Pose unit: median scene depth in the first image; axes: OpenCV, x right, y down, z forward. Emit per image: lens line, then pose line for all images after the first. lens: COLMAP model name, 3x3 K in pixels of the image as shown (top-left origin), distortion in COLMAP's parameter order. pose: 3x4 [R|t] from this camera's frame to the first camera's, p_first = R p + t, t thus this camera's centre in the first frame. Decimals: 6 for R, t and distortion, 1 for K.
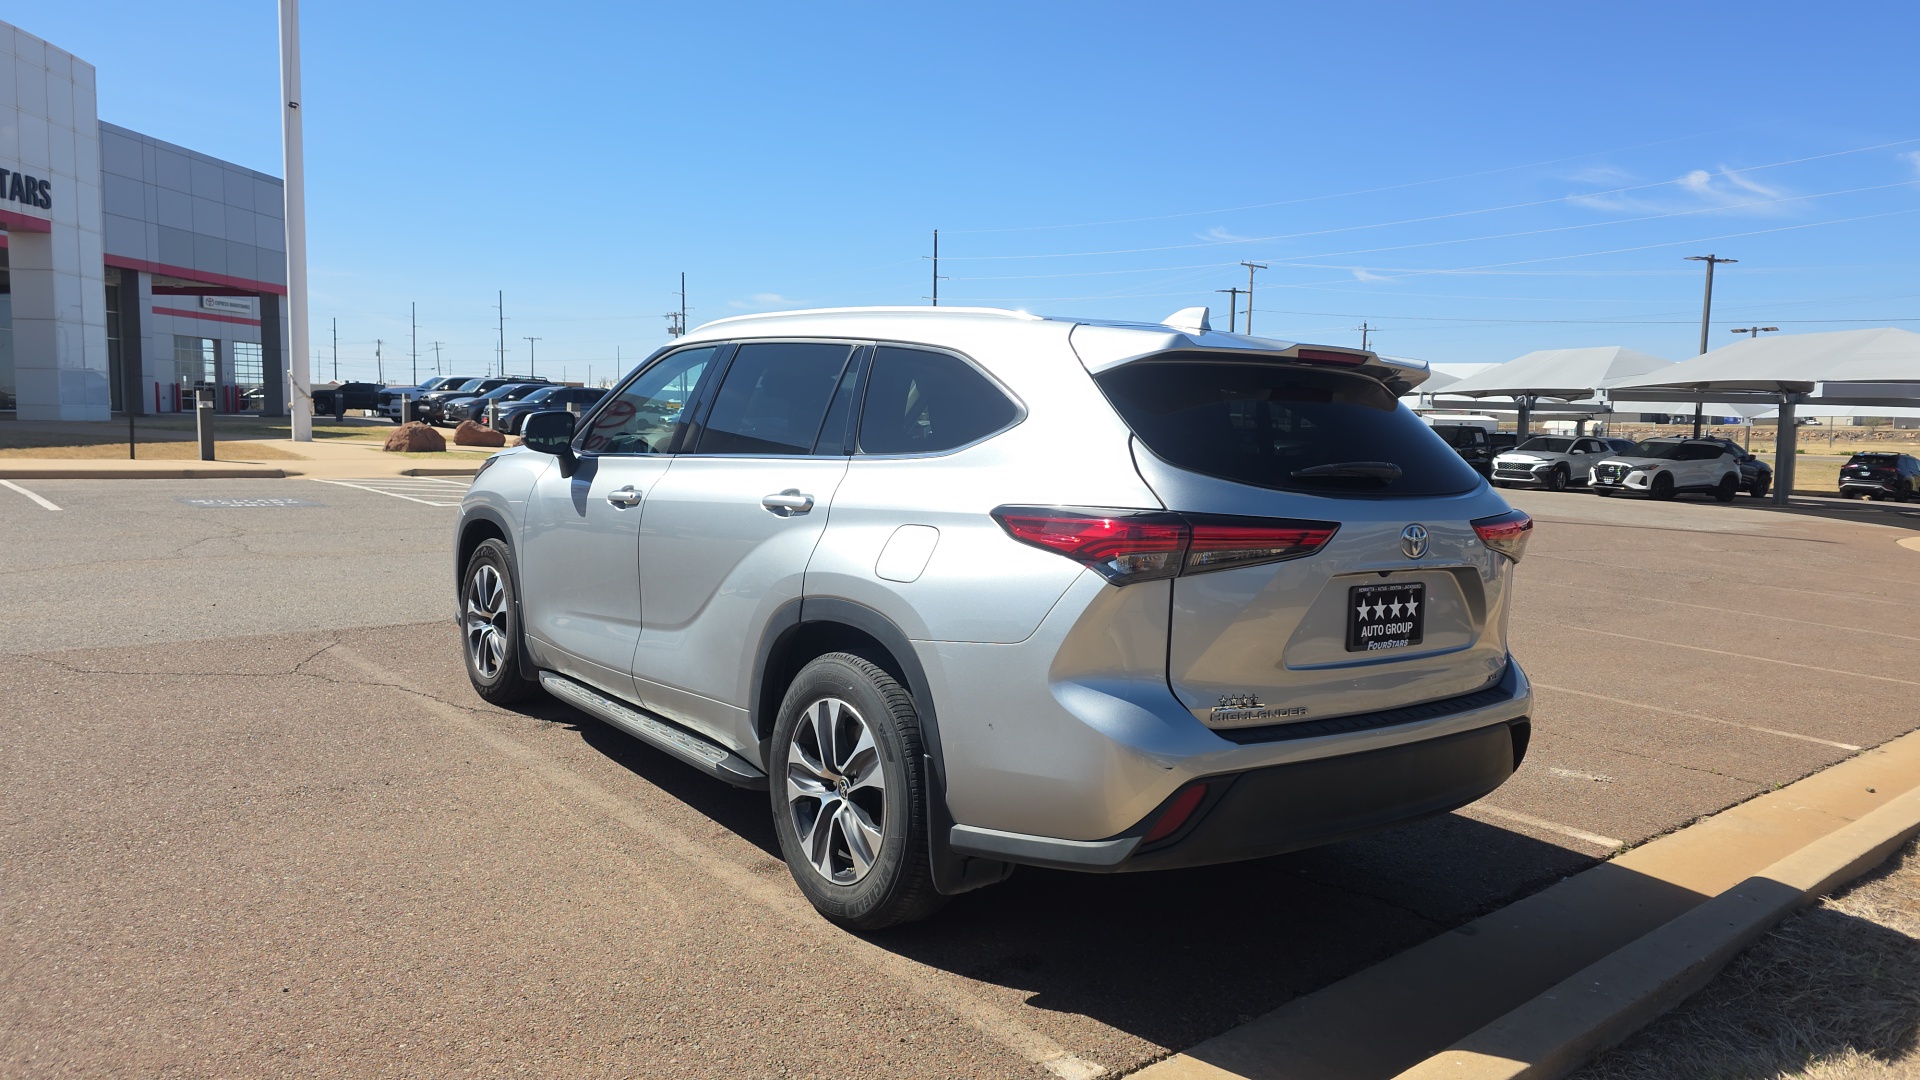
lens RADIAL K [[1270.6, 0, 931.1], [0, 1270.6, 593.7], [0, 0, 1]] dist [0.022194, -0.004828]
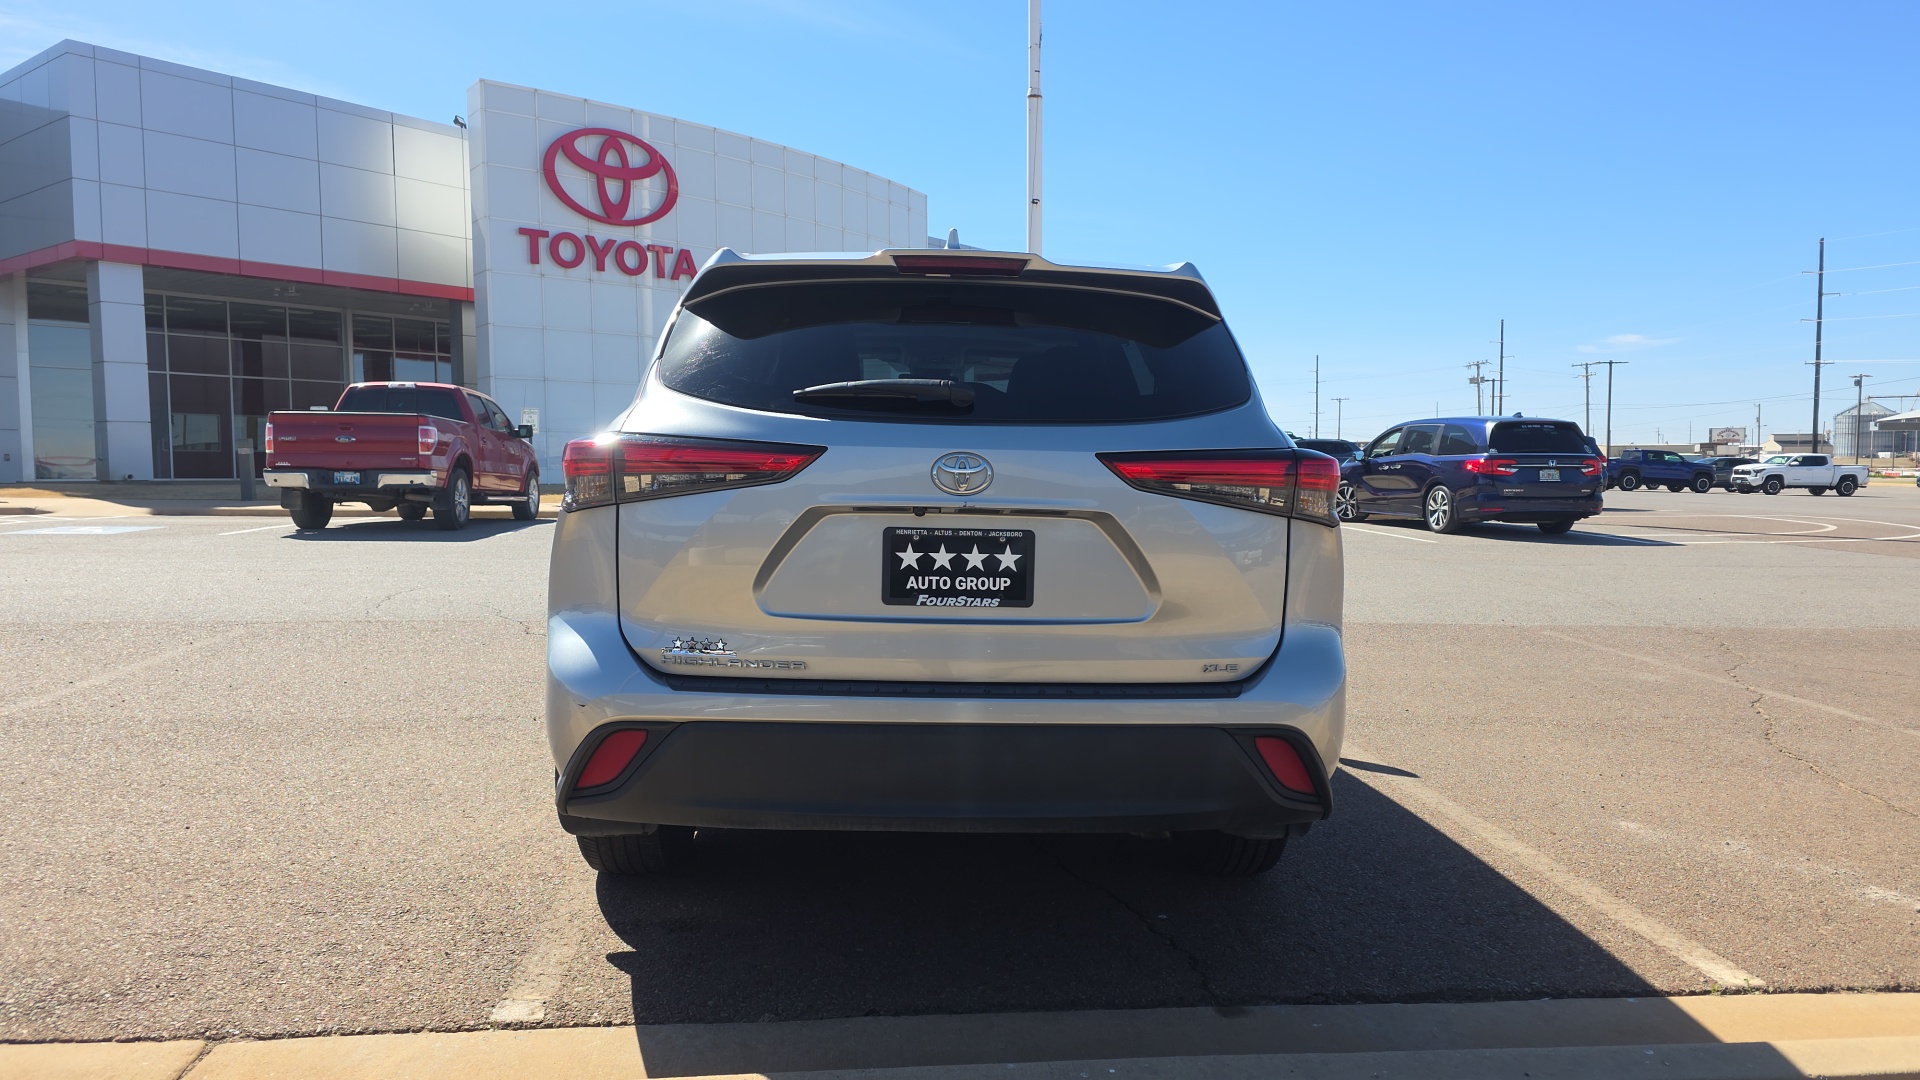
lens RADIAL K [[1270.6, 0, 931.1], [0, 1270.6, 593.7], [0, 0, 1]] dist [0.022194, -0.004828]
pose [[0.821259, 0.030183, -0.569756, 0.806841], [-0.056604, 0.997984, -0.028721, 0.058850], [0.567740, 0.055838, 0.821312, 0.317394]]
